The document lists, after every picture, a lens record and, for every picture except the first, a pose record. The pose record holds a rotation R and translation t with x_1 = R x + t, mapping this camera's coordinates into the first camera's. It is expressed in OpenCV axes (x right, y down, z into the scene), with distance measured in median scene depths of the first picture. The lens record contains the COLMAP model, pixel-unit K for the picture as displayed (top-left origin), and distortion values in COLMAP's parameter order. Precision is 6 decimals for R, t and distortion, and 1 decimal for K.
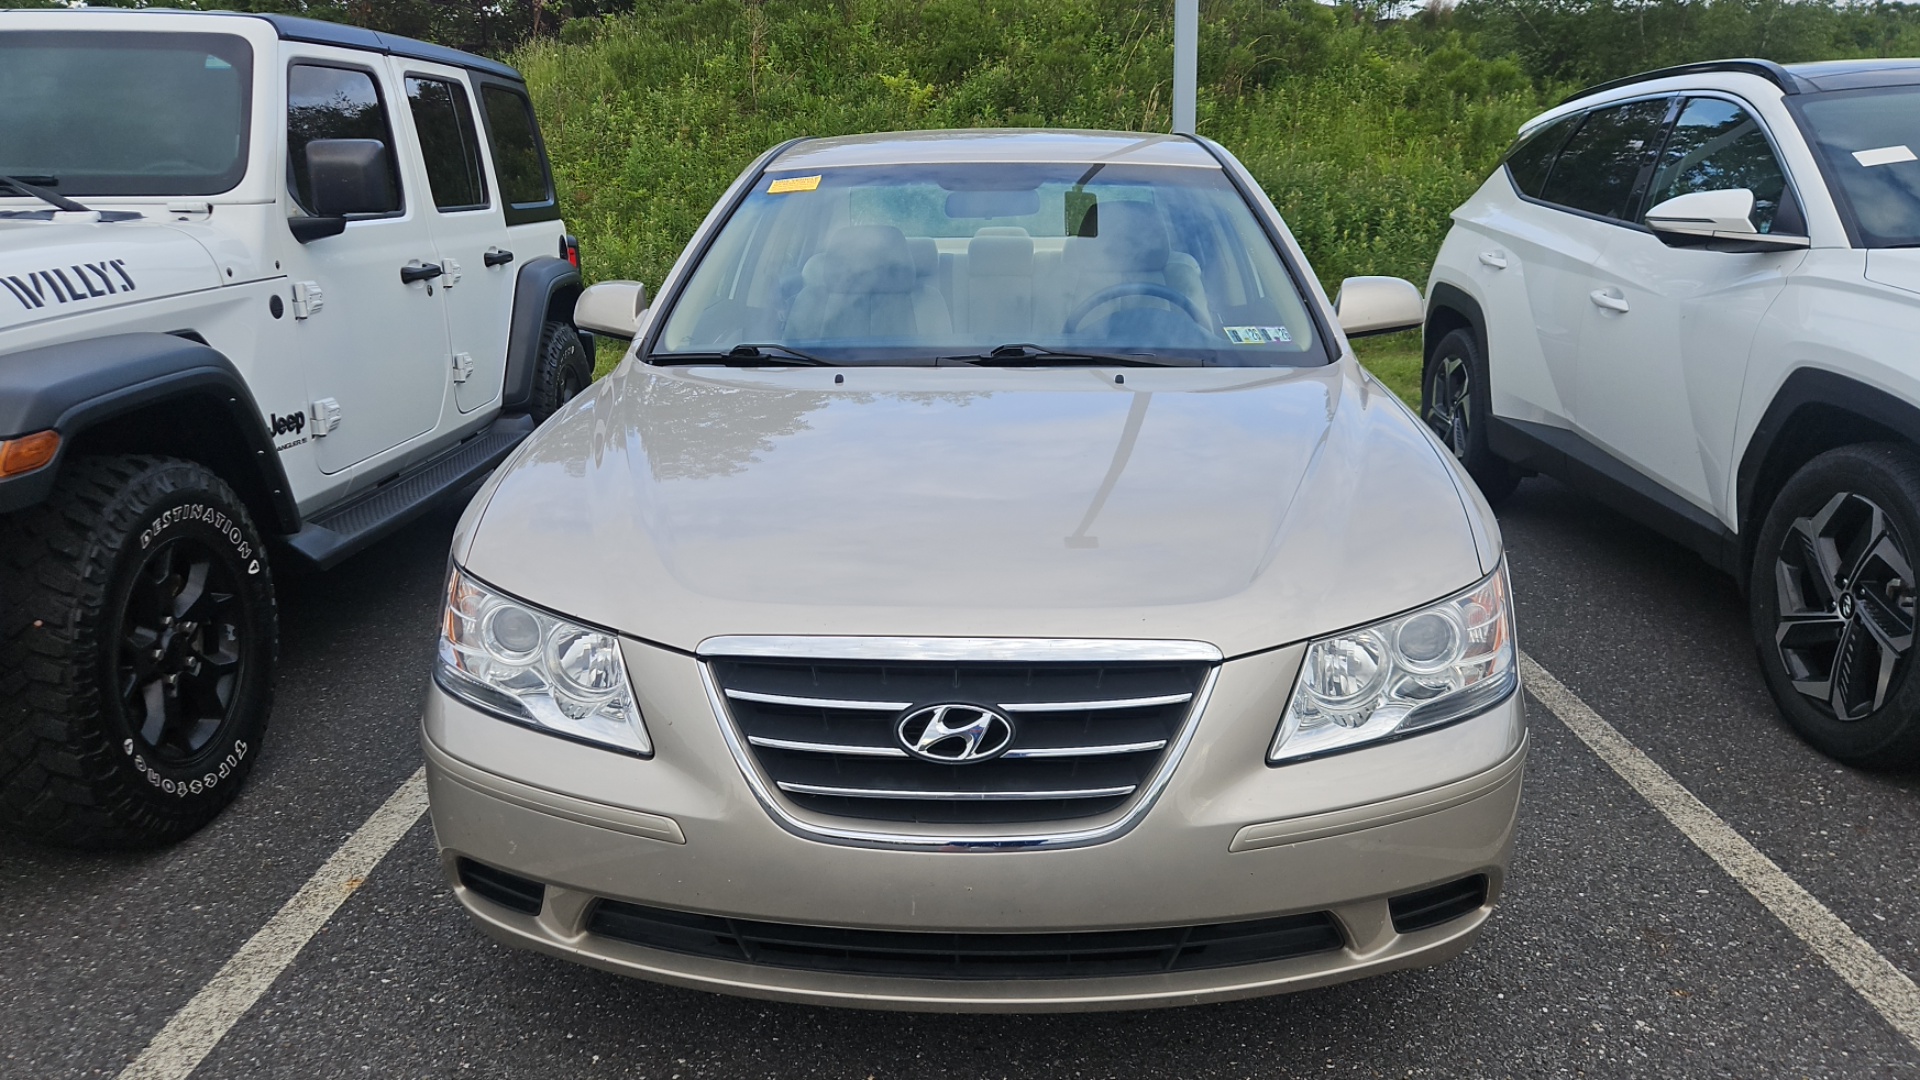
lens RADIAL K [[1341.8, 0, 960.5], [0, 1341.8, 531.2], [0, 0, 1]] dist [0.057921, -0.001504]
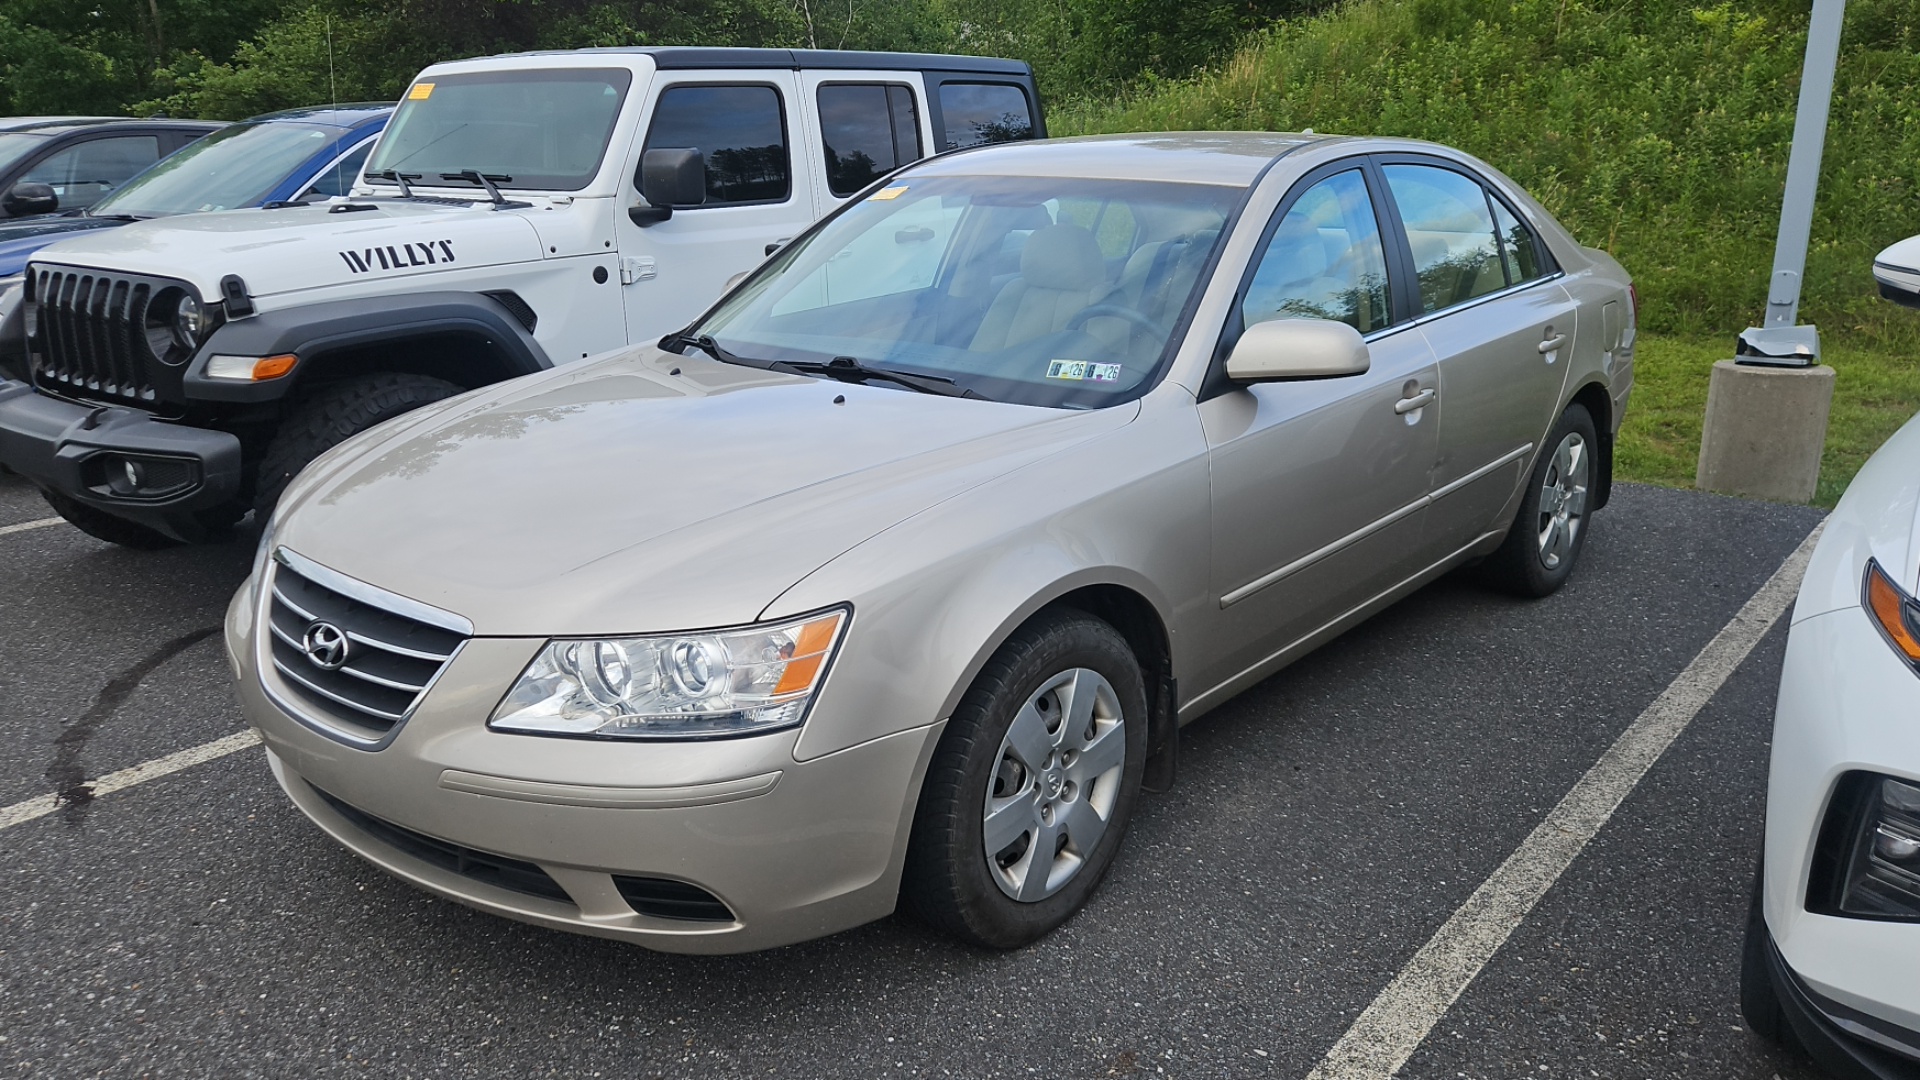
lens RADIAL K [[1341.8, 0, 950.6], [0, 1341.8, 538.7], [0, 0, 1]] dist [0.057921, -0.001504]
pose [[0.803071, 0.173165, -0.570168, 0.699375], [-0.149257, 0.984797, 0.088866, -0.093914], [0.576888, 0.013736, 0.816708, 0.137692]]
